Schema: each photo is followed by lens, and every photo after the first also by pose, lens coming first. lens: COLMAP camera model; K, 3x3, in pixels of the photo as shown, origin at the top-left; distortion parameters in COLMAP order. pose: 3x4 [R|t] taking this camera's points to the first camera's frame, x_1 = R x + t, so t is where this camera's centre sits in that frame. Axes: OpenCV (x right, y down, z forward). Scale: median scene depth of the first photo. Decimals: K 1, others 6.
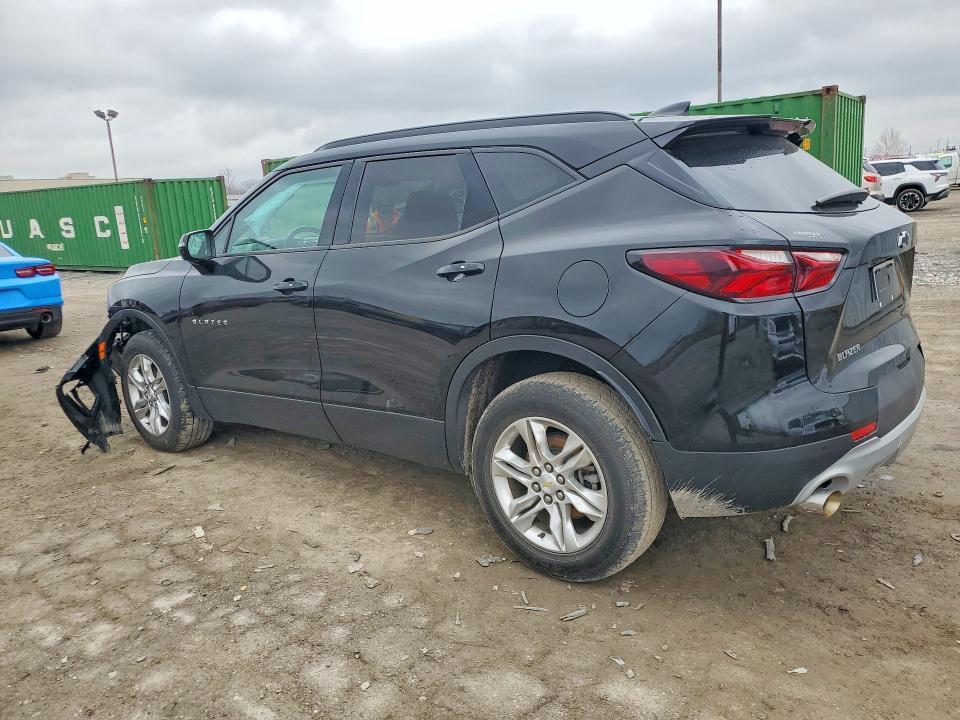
lens RADIAL K [[763.3, 0, 480.0], [0, 763.3, 360.0], [0, 0, 1]] dist [0.012624, 0.011895]
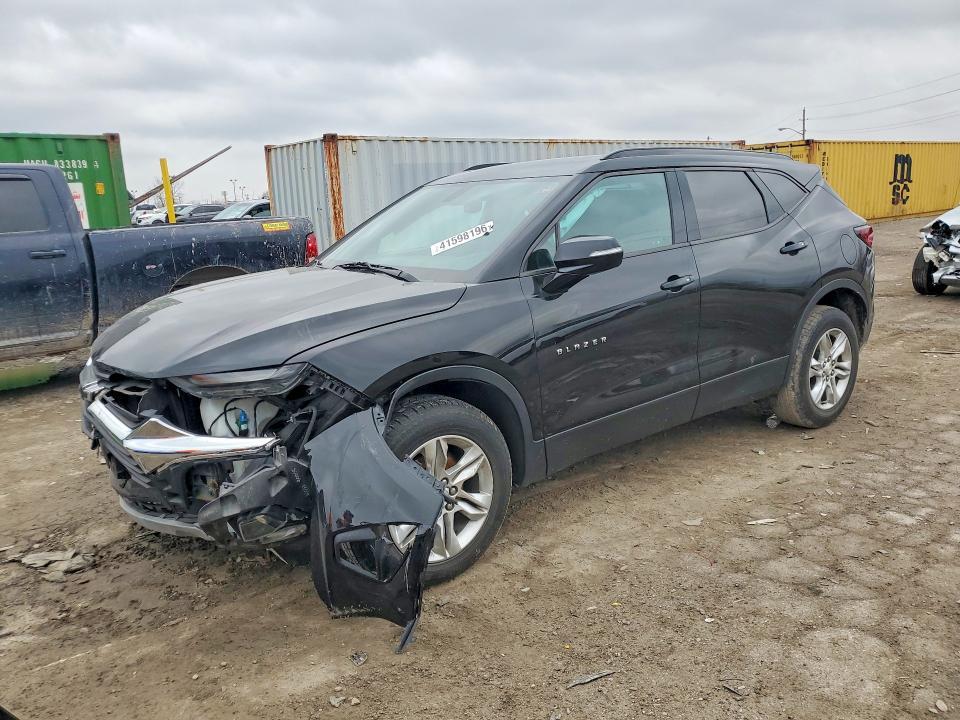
lens RADIAL K [[763.3, 0, 480.0], [0, 763.3, 360.0], [0, 0, 1]] dist [0.012624, 0.011895]
pose [[0.214631, -0.152991, 0.964638, -1.343408], [0.234372, 0.966866, 0.101197, -0.164440], [-0.948158, 0.204364, 0.243376, 1.030954]]
